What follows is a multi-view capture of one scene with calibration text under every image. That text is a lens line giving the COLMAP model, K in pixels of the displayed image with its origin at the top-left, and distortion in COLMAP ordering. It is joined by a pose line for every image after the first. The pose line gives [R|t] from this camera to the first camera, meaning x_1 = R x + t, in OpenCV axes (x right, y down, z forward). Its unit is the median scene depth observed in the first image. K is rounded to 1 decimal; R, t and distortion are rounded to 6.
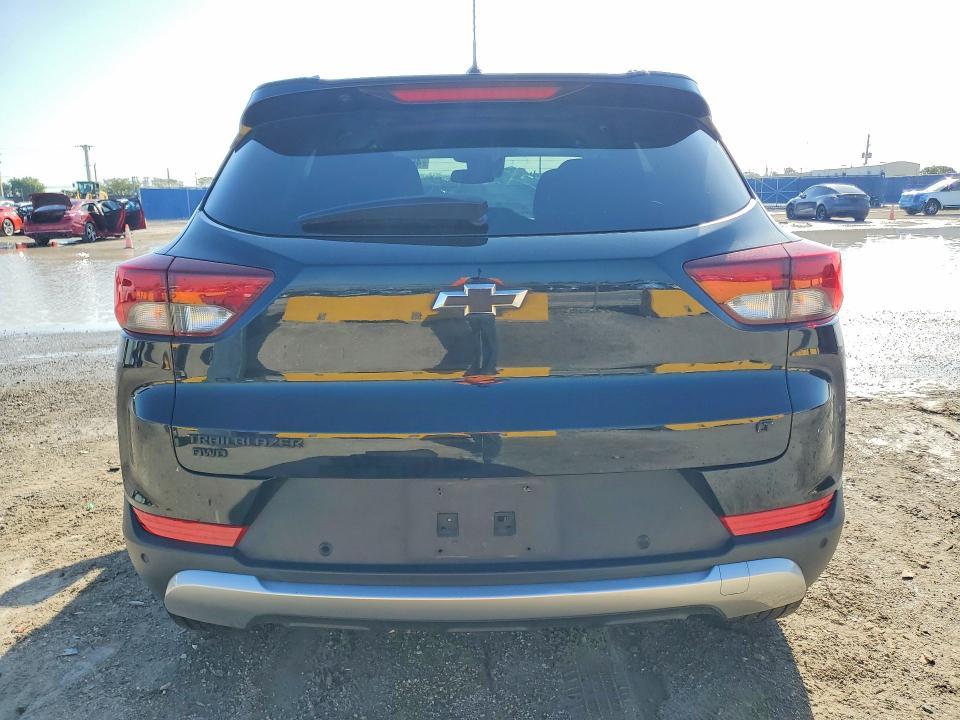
lens RADIAL K [[784.5, 0, 480.4], [0, 784.5, 359.0], [0, 0, 1]] dist [0.006540, 0.002001]
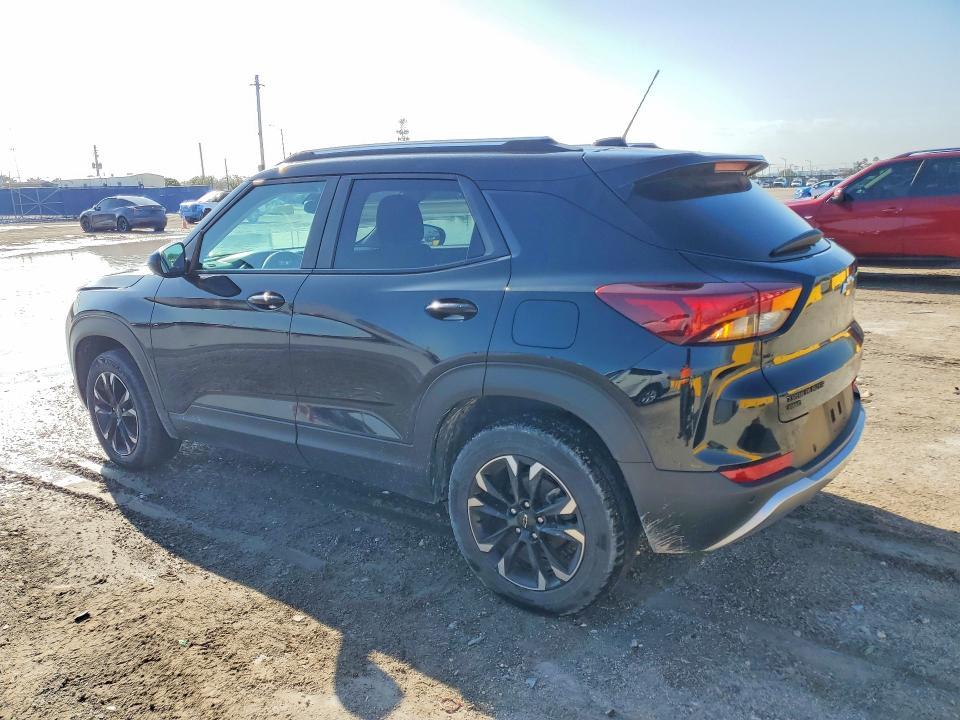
lens RADIAL K [[784.5, 0, 481.3], [0, 784.5, 359.9], [0, 0, 1]] dist [0.006540, 0.002001]
pose [[0.573077, -0.169863, 0.801704, -0.139754], [0.175031, 0.981079, 0.082752, -0.016090], [-0.800592, 0.092900, 0.591965, 0.040371]]
